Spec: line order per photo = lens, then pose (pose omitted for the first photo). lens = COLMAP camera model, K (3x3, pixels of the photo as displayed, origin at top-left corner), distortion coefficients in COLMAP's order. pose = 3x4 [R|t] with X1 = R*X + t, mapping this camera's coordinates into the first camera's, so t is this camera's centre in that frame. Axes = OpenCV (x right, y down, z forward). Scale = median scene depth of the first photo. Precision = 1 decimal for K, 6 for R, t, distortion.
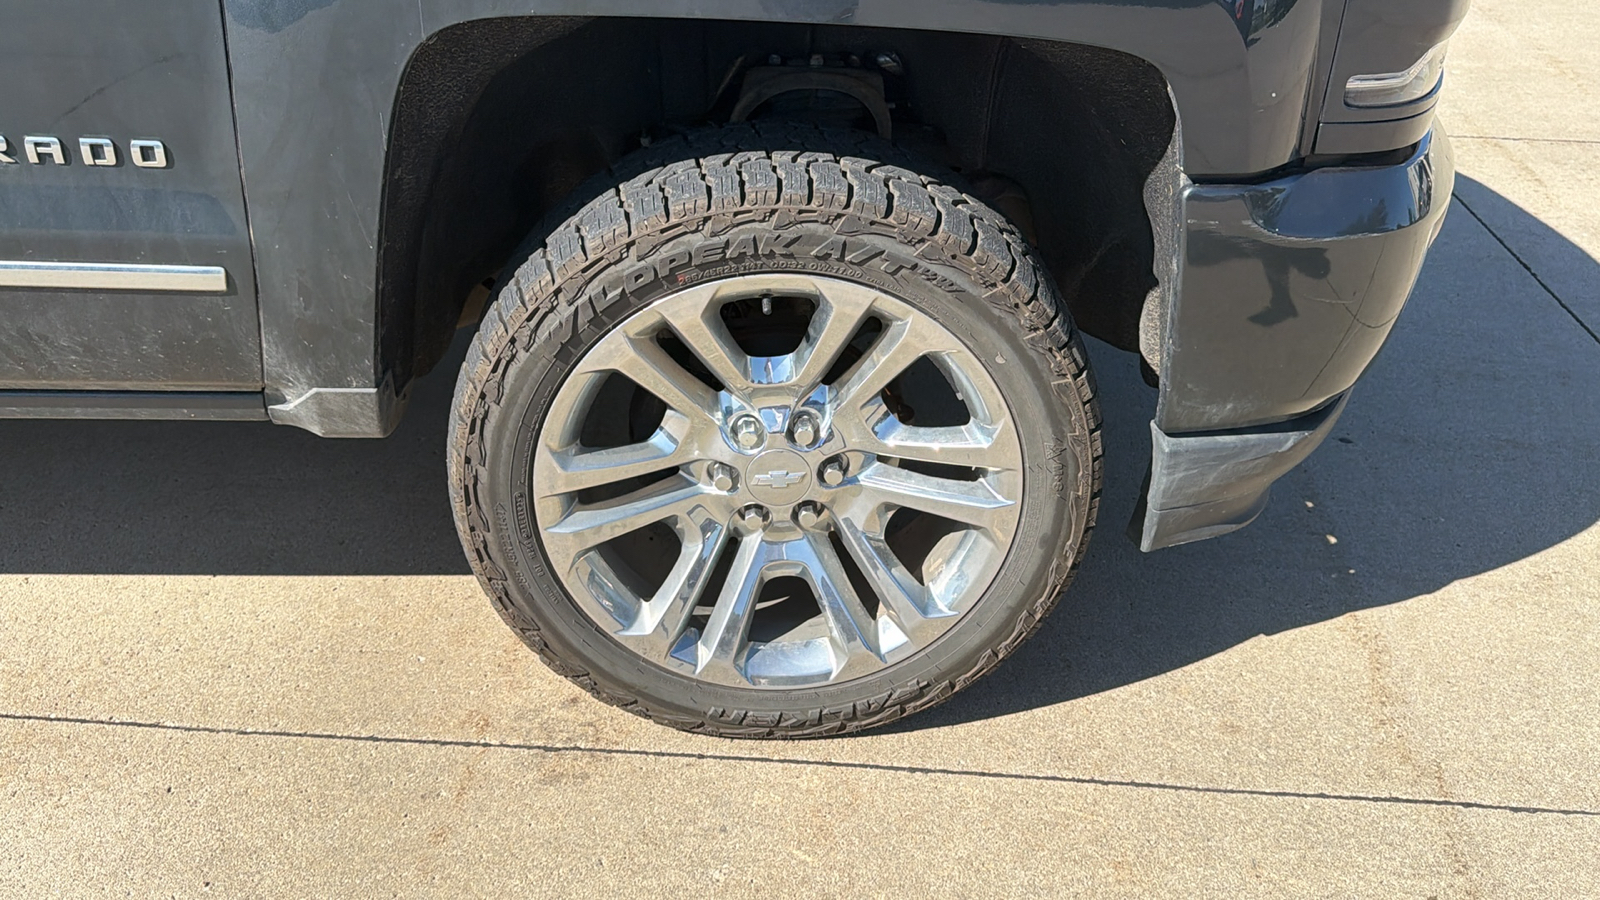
lens RADIAL K [[1372.0, 0, 782.5], [0, 1372.0, 452.8], [0, 0, 1]] dist [0.098234, -0.164126]
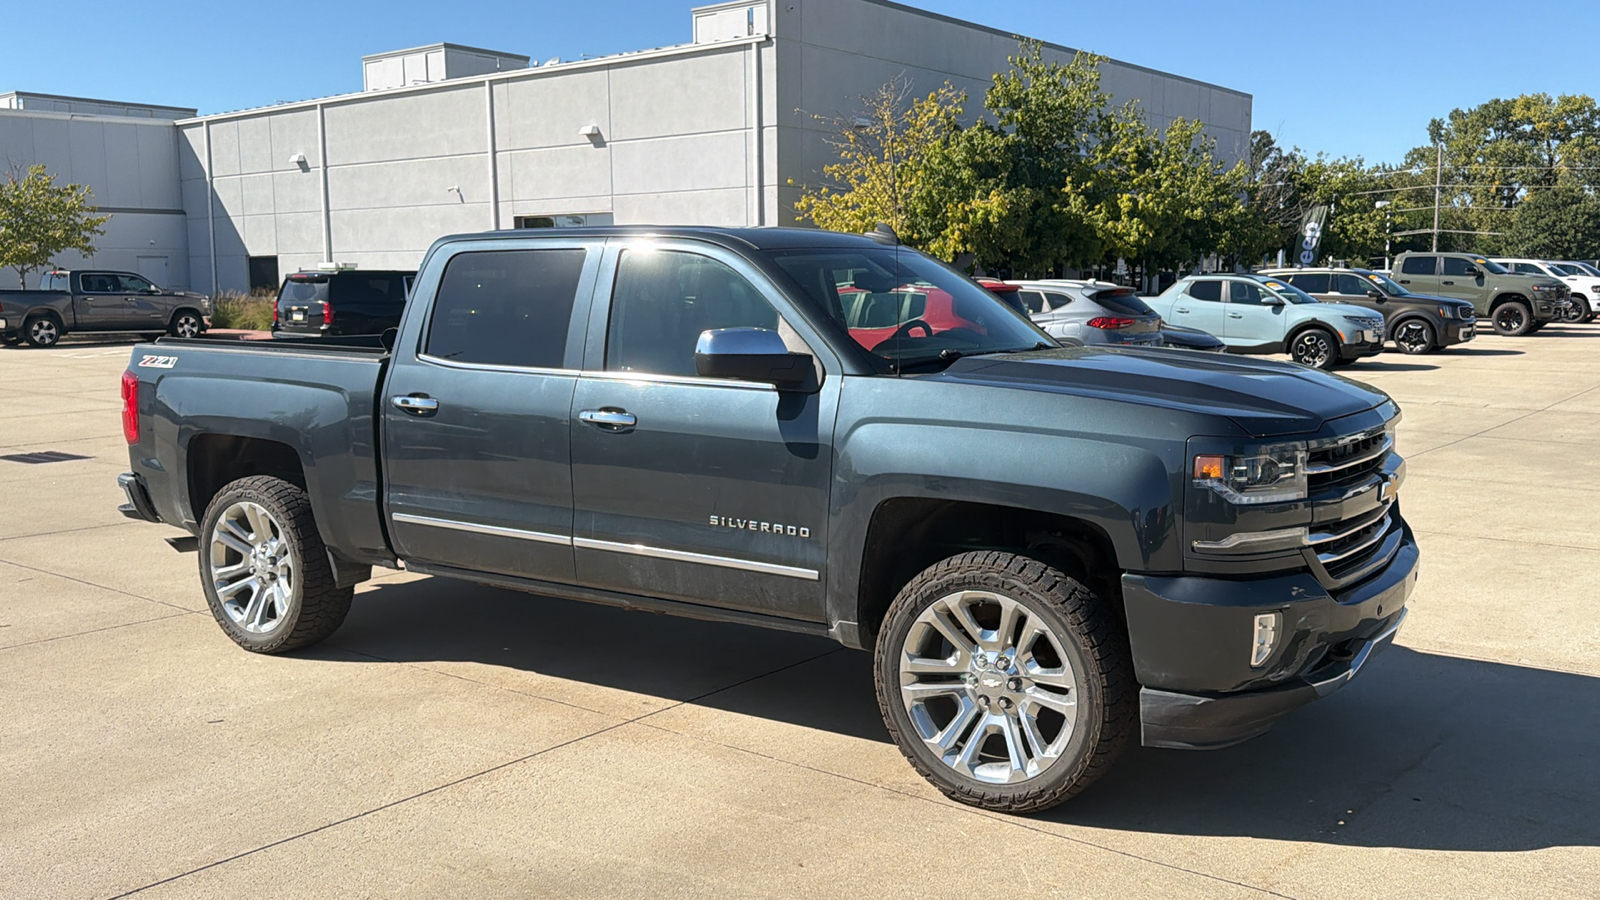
lens RADIAL K [[1372.0, 0, 787.3], [0, 1372.0, 451.2], [0, 0, 1]] dist [0.098234, -0.164126]
pose [[0.812332, 0.036508, -0.582051, 1.157964], [-0.275474, 0.903701, -0.327779, 0.571444], [0.514034, 0.426605, 0.744162, -1.247536]]
